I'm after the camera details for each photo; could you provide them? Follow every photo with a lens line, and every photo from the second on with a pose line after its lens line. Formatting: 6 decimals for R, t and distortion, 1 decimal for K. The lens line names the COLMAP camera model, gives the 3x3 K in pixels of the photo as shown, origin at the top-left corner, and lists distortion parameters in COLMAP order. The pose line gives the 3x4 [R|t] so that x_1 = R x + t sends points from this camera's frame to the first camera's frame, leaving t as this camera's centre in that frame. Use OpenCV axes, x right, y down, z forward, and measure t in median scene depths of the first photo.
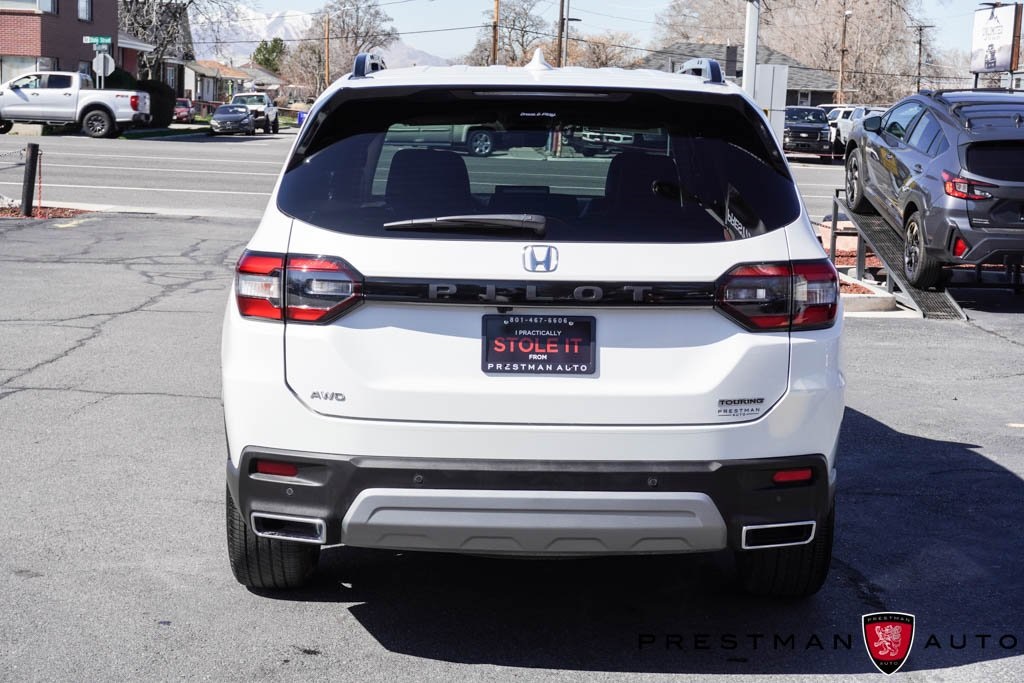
lens RADIAL K [[1727.0, 0, 512.0], [0, 1727.0, 341.5], [0, 0, 1]] dist [0.035852, 0.072941]
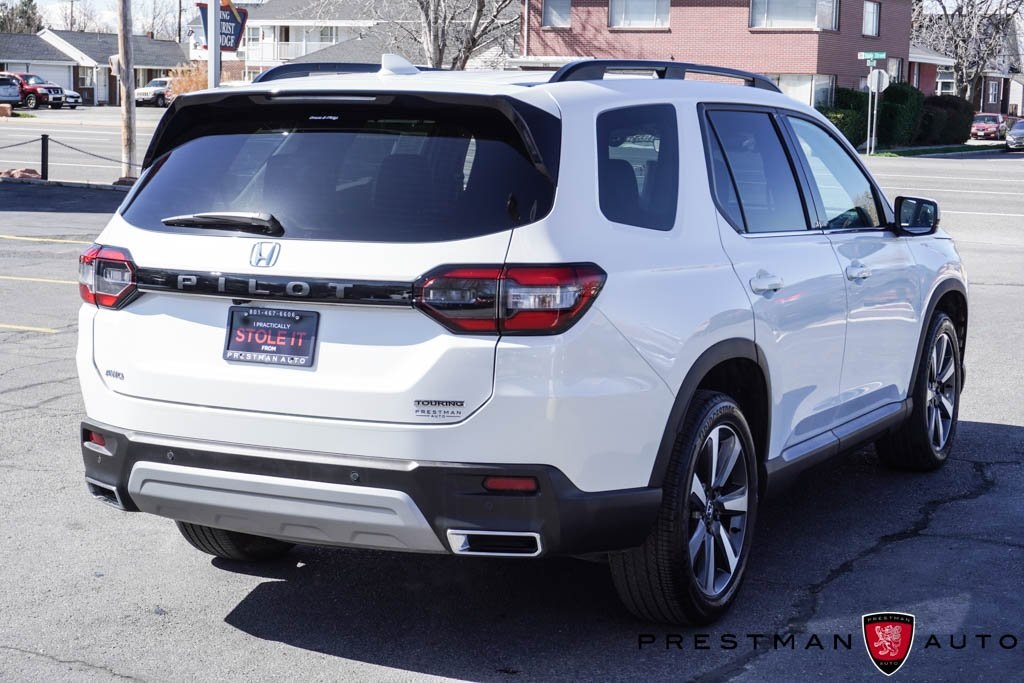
lens RADIAL K [[1791.7, 0, 512.0], [0, 1791.7, 341.5], [0, 0, 1]] dist [-0.003132, 0.050253]
pose [[0.882237, 0.046152, -0.468538, 0.651540], [-0.052748, 0.998607, -0.000958, -0.001847], [0.467841, 0.025560, 0.883443, 0.108058]]
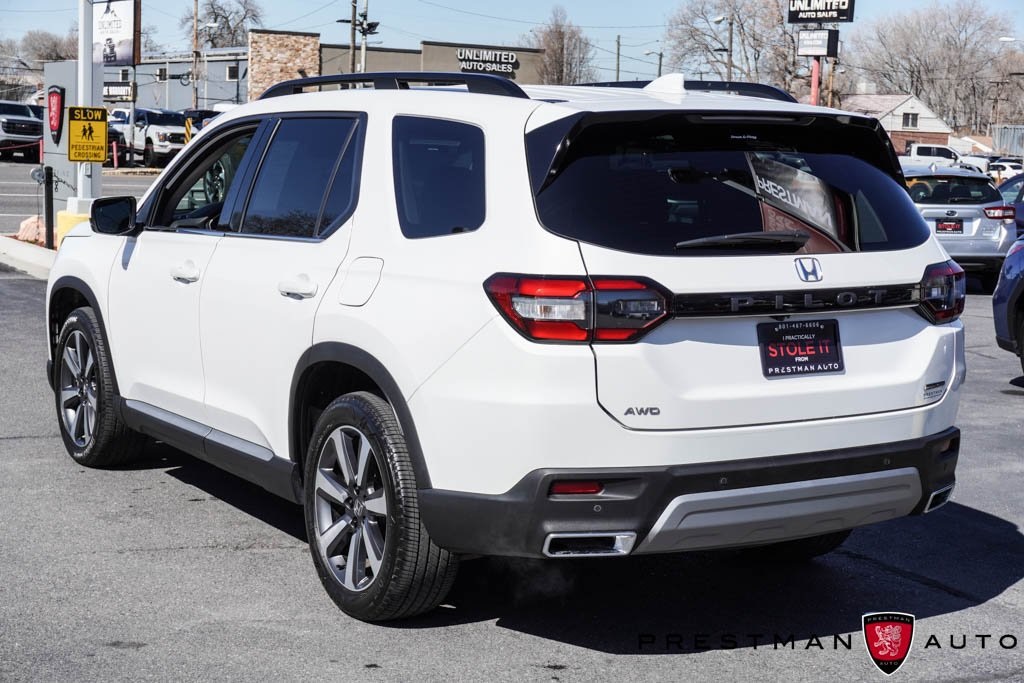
lens RADIAL K [[1786.7, 0, 512.0], [0, 1786.7, 341.5], [0, 0, 1]] dist [0.001937, -0.017680]
pose [[0.857124, -0.066282, 0.510827, -0.718489], [0.065826, 0.997650, 0.018999, -0.035700], [-0.510886, 0.017341, 0.859473, 0.117889]]
